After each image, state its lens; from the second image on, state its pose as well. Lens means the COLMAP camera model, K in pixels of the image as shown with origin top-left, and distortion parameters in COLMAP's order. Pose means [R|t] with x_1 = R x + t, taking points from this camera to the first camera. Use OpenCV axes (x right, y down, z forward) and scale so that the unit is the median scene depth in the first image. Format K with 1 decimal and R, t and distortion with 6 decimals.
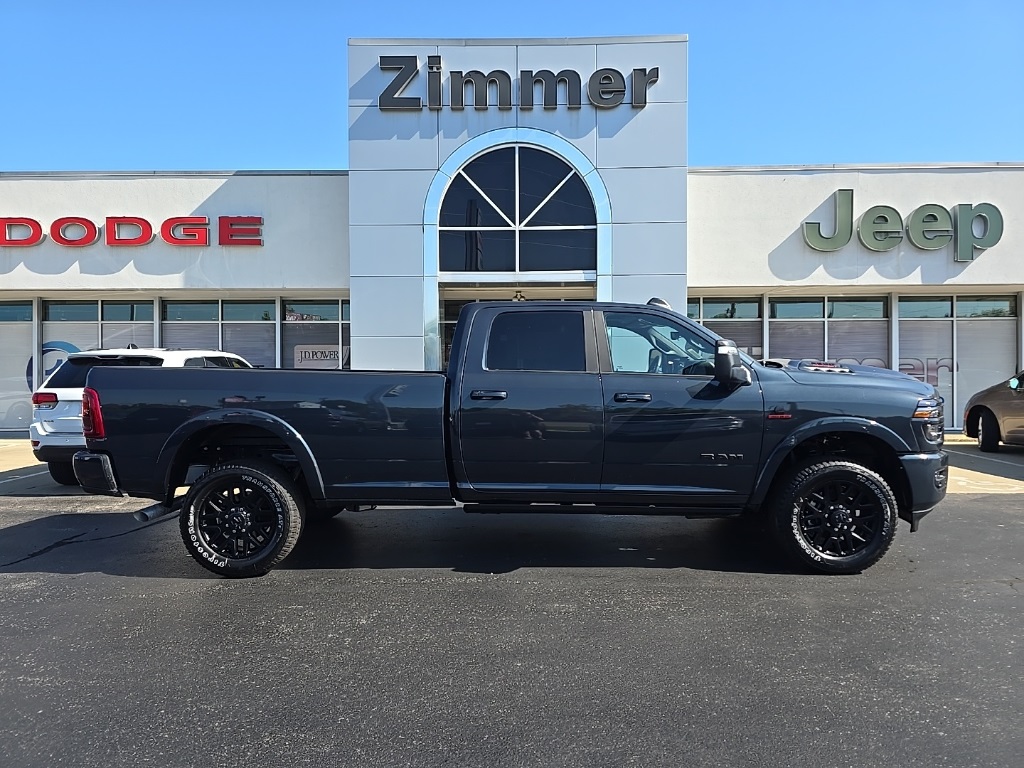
lens RADIAL K [[690.7, 0, 499.7], [0, 690.7, 384.5], [0, 0, 1]] dist [0.000603, -0.006229]
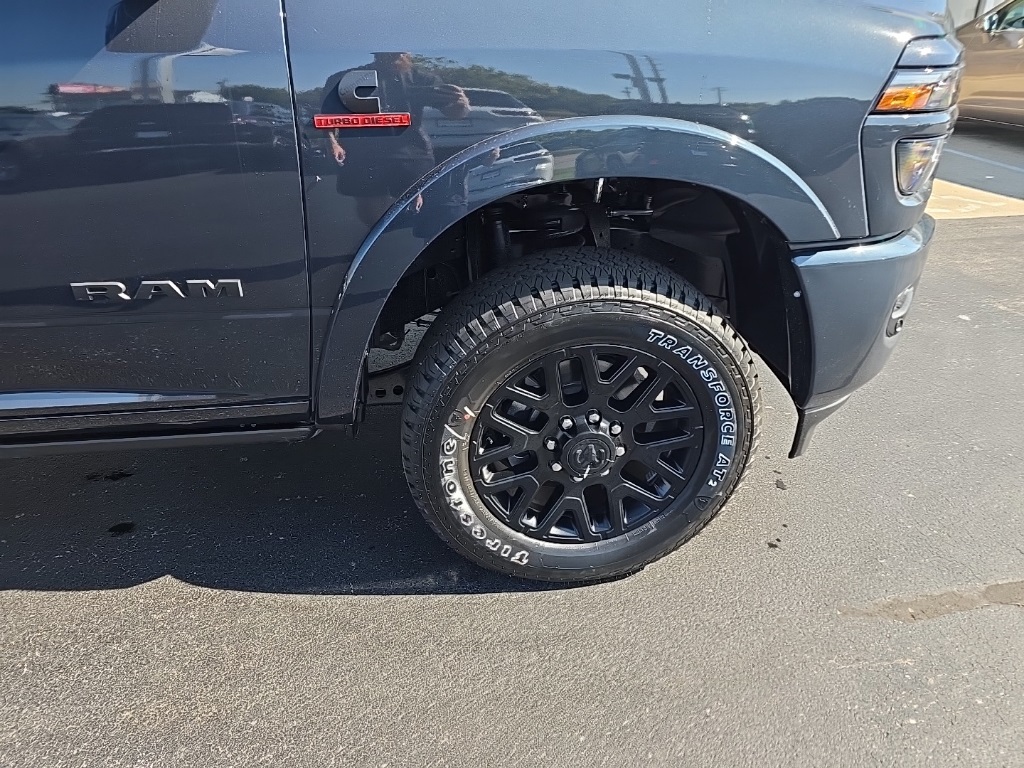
lens RADIAL K [[675.7, 0, 512.0], [0, 675.7, 384.0], [0, 0, 1]] dist [0.001443, -0.003756]
pose [[0.988501, -0.076309, 0.130550, 0.417452], [0.006516, 0.884025, 0.467395, 0.017022], [-0.151076, -0.461169, 0.874356, 0.741925]]
